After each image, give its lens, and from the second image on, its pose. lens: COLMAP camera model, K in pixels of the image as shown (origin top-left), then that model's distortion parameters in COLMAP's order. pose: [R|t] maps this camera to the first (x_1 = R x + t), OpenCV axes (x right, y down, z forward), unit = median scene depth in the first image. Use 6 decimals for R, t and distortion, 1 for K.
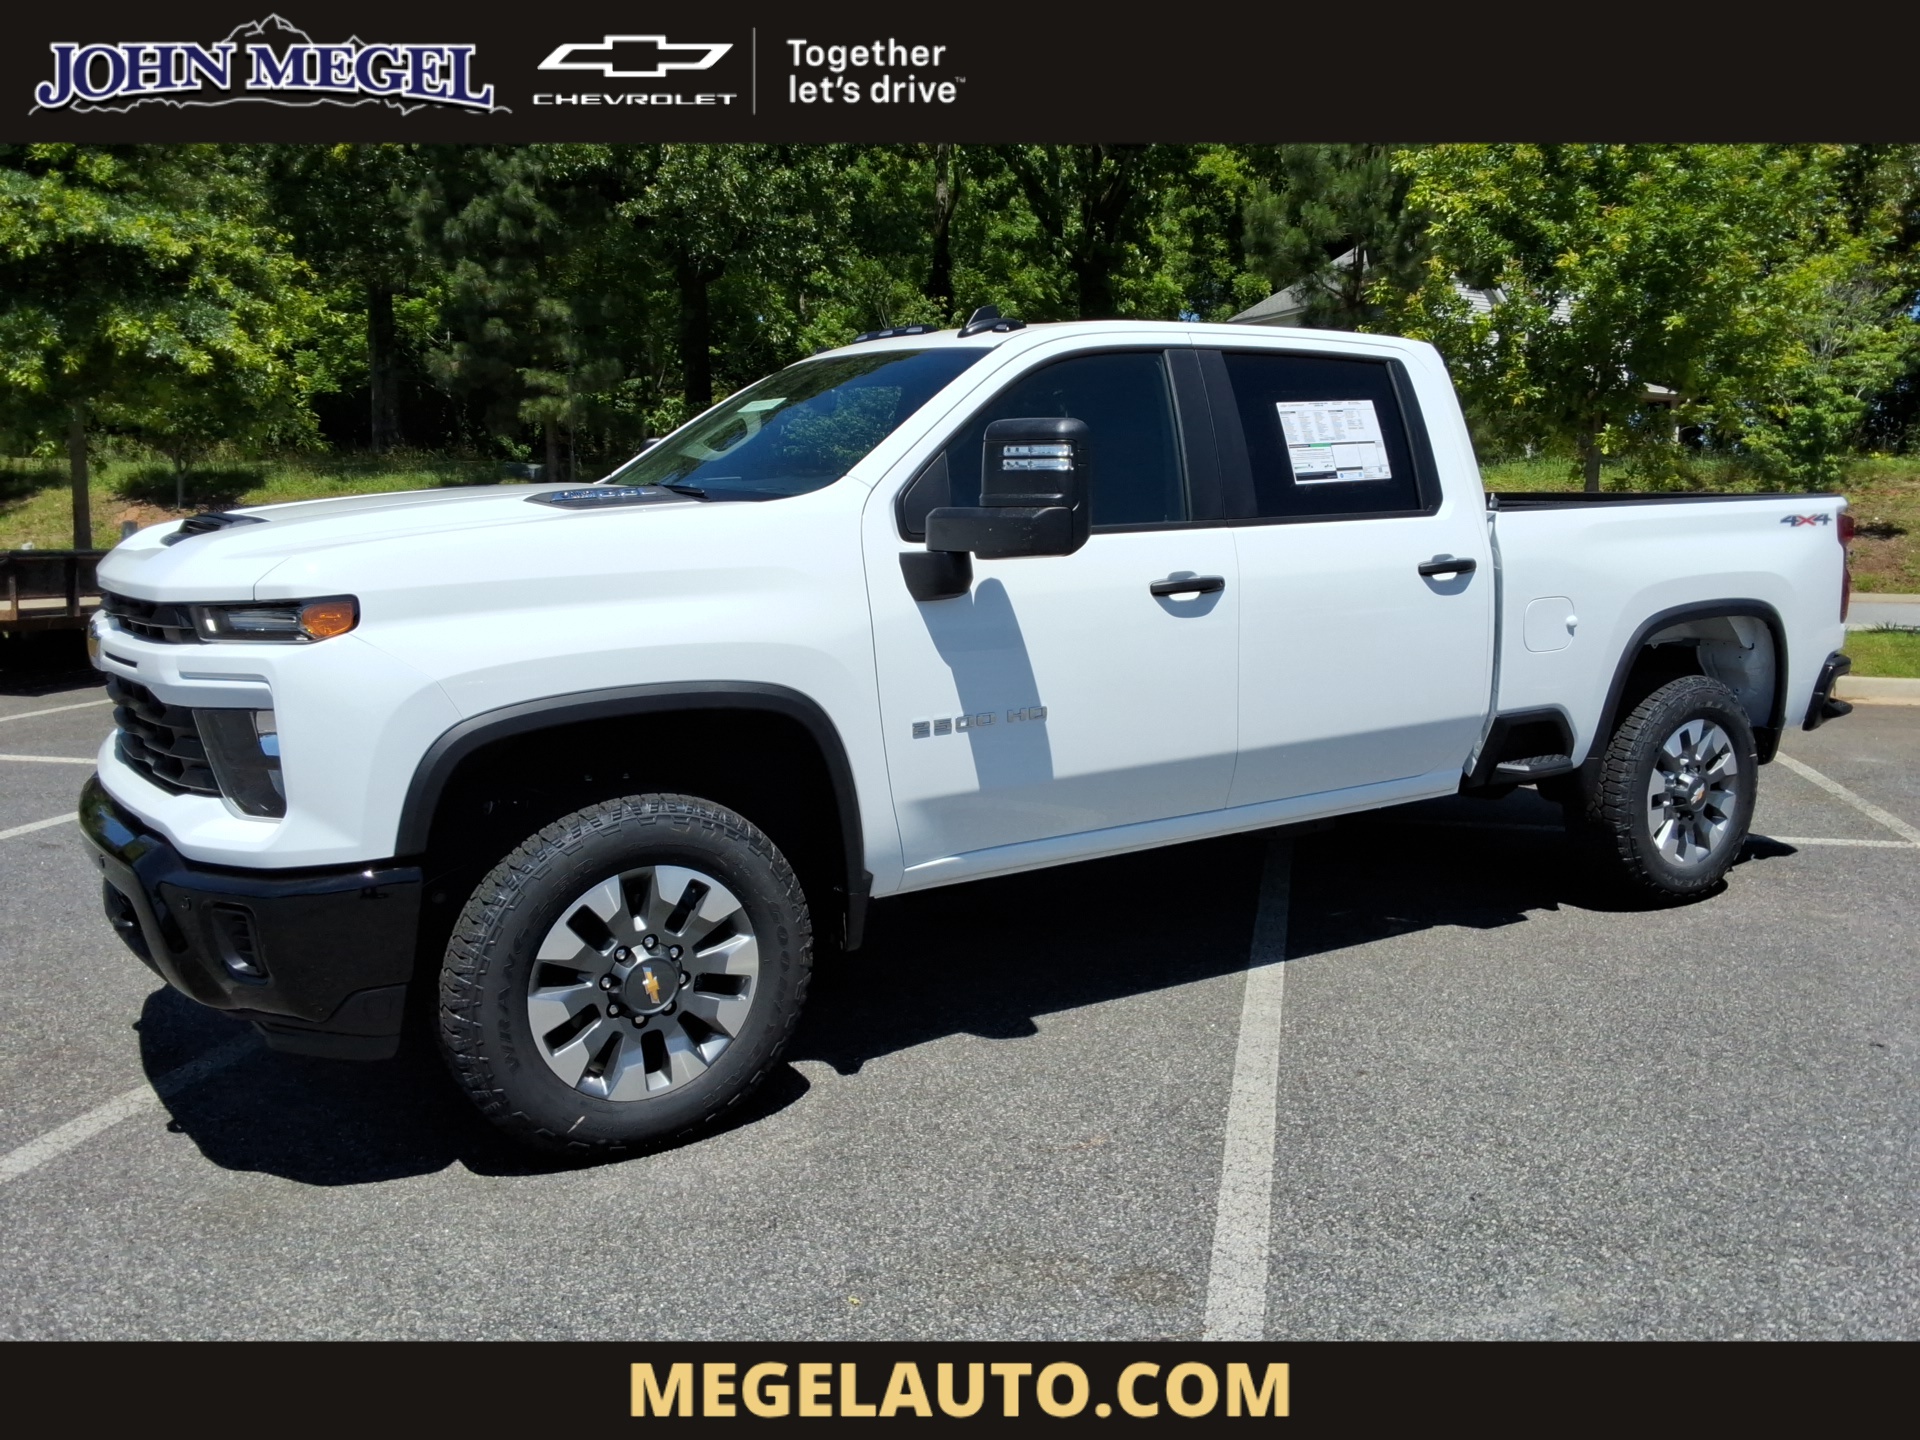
lens RADIAL K [[1542.0, 0, 975.5], [0, 1542.0, 702.9], [0, 0, 1]] dist [0.109511, -0.169058]
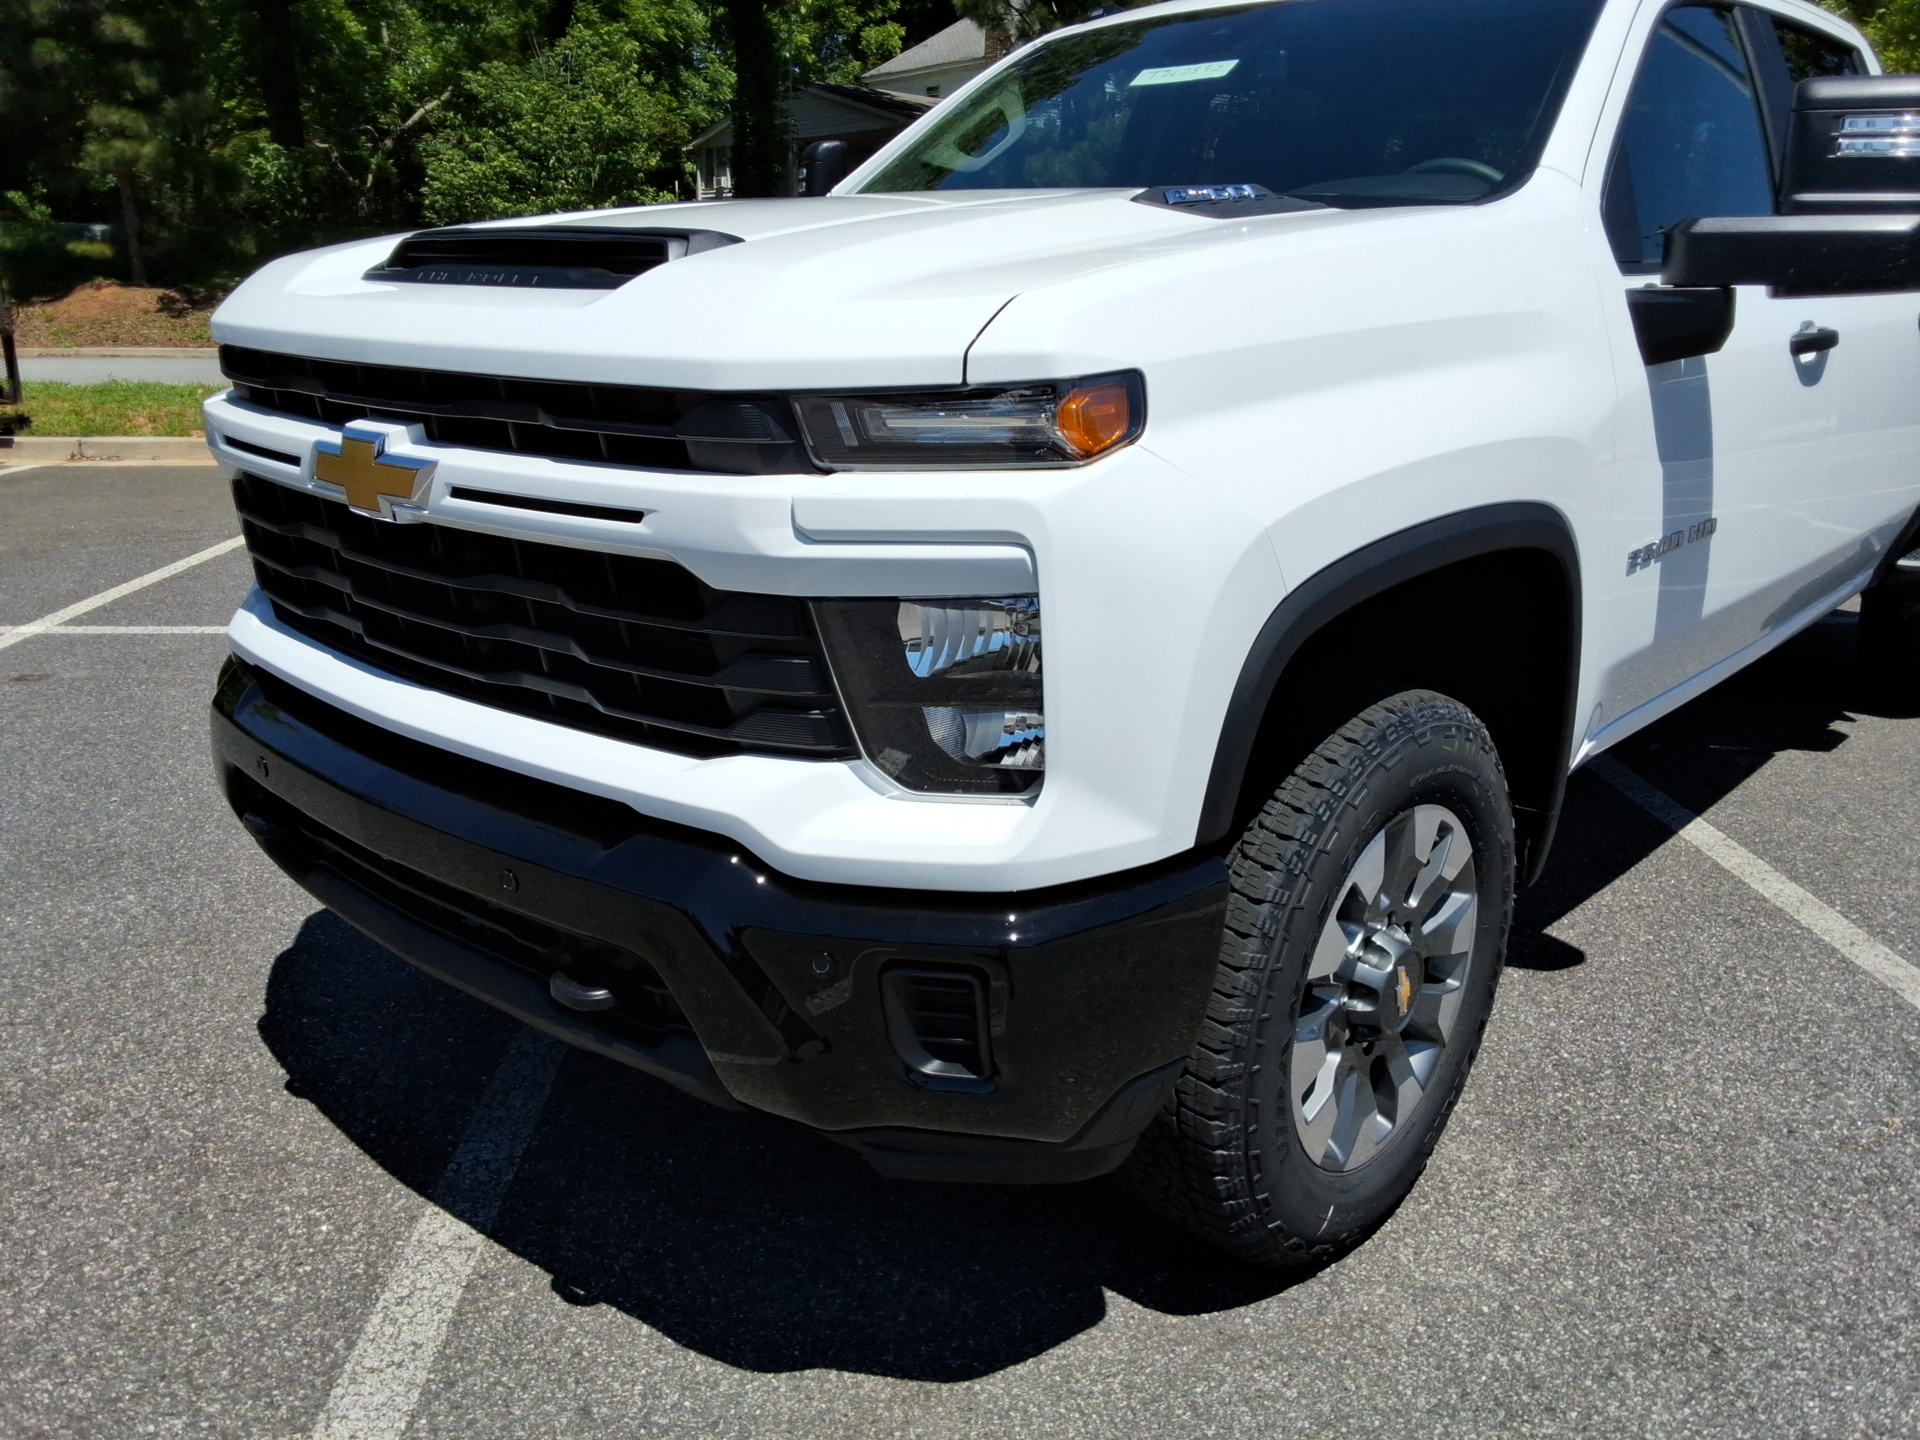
lens RADIAL K [[1551.3, 0, 964.5], [0, 1551.3, 703.0], [0, 0, 1]] dist [0.091339, -0.150730]
pose [[0.968272, -0.067191, 0.240697, -0.384710], [0.033566, 0.989416, 0.141168, -0.022199], [-0.247634, -0.128610, 0.960280, 0.326341]]
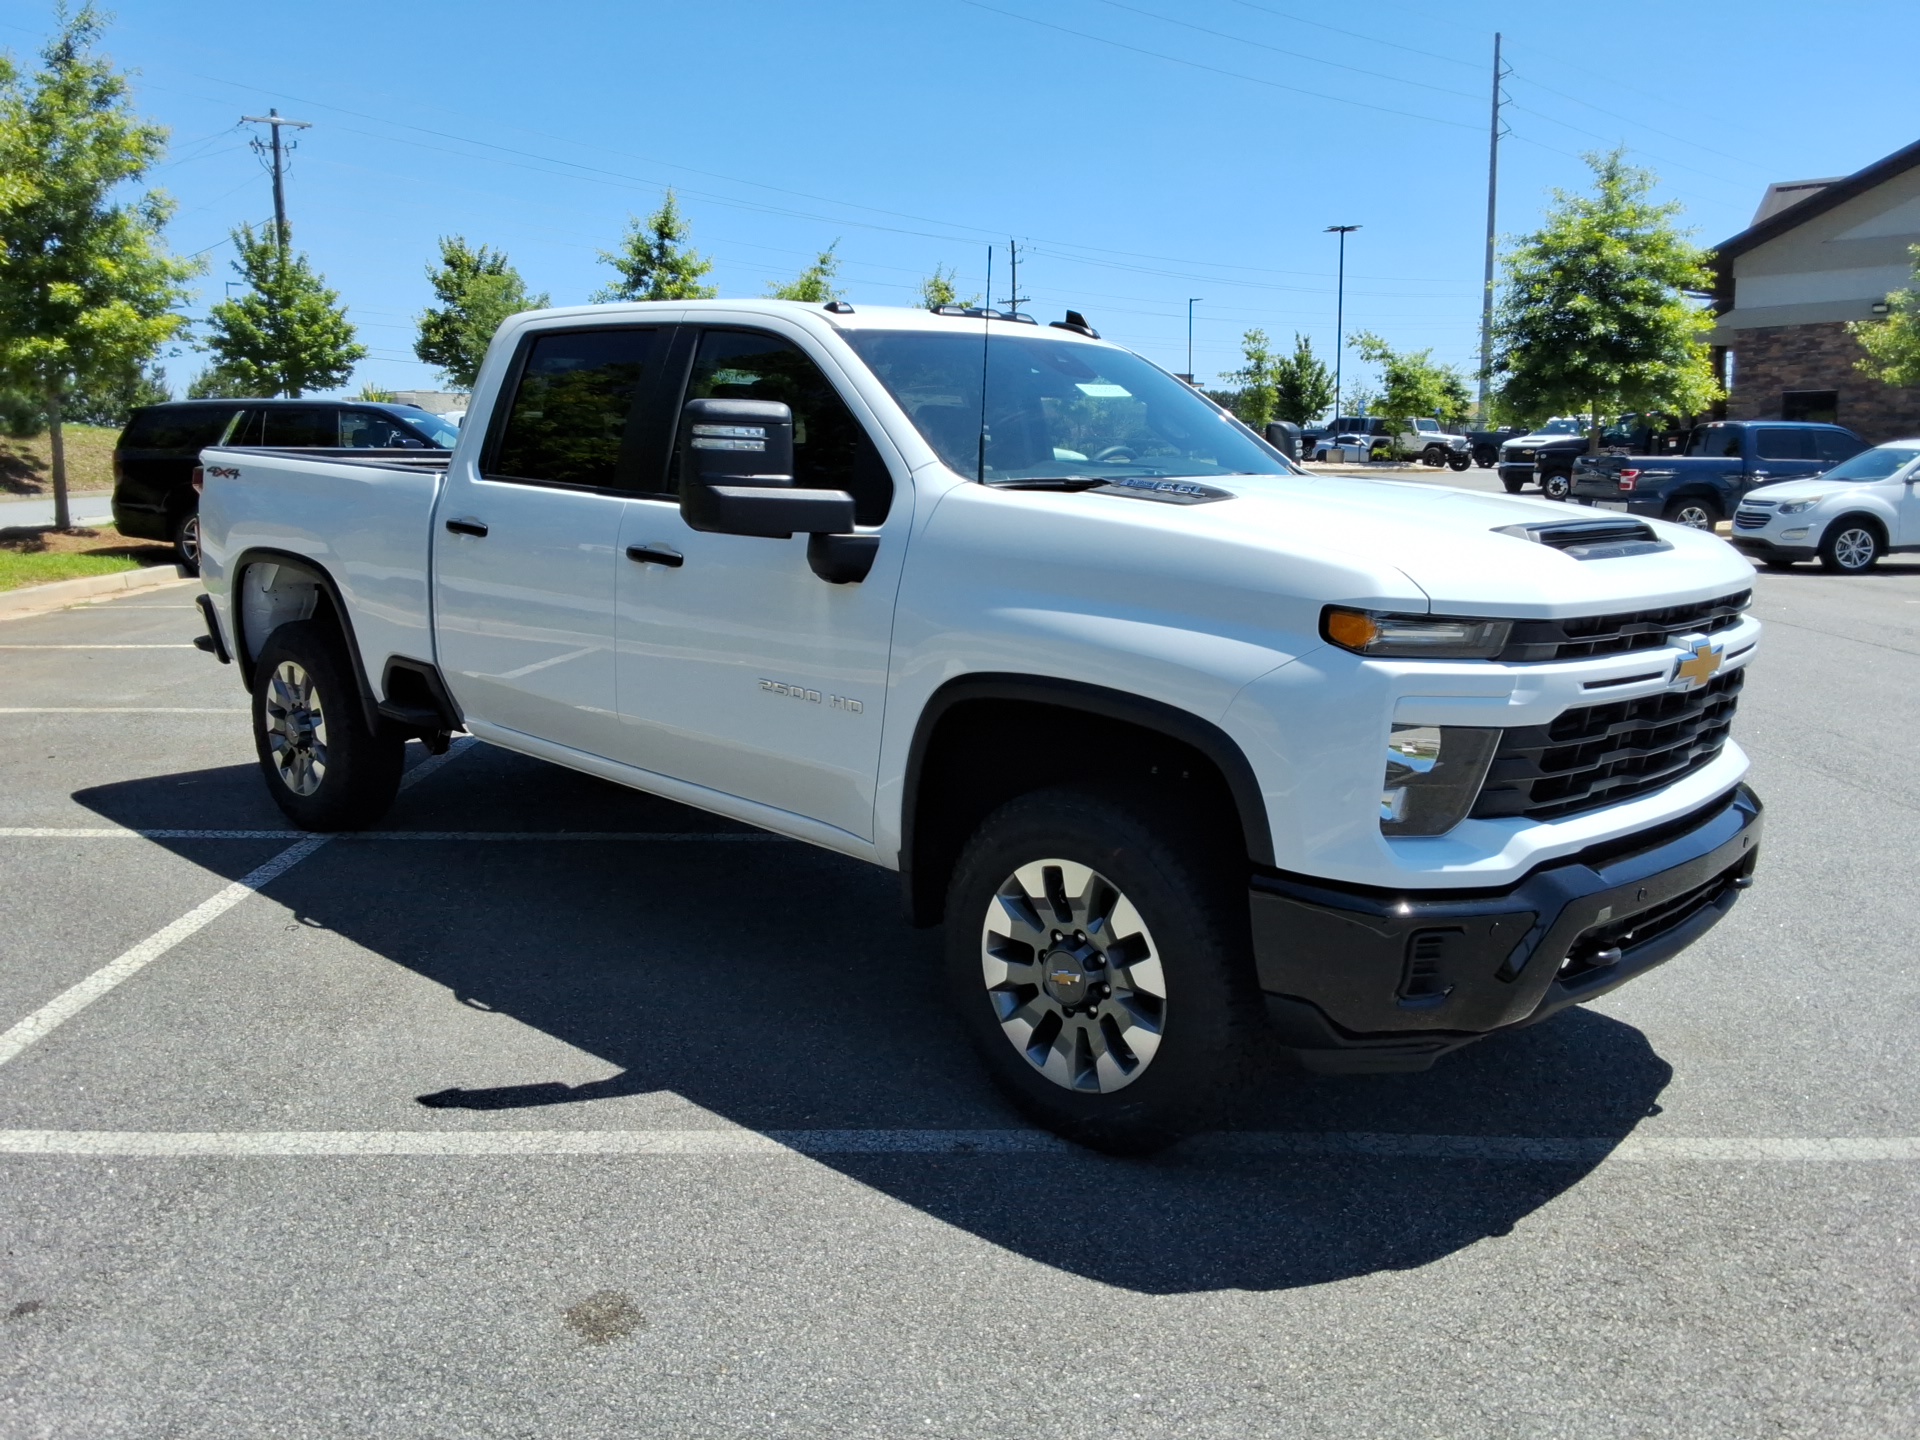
lens RADIAL K [[1542.0, 0, 975.5], [0, 1542.0, 702.9], [0, 0, 1]] dist [0.109511, -0.169058]
pose [[-0.234561, -0.173401, 0.956511, -1.051320], [0.115913, 0.971953, 0.204625, -0.198818], [-0.965166, 0.158869, -0.207882, 1.248077]]
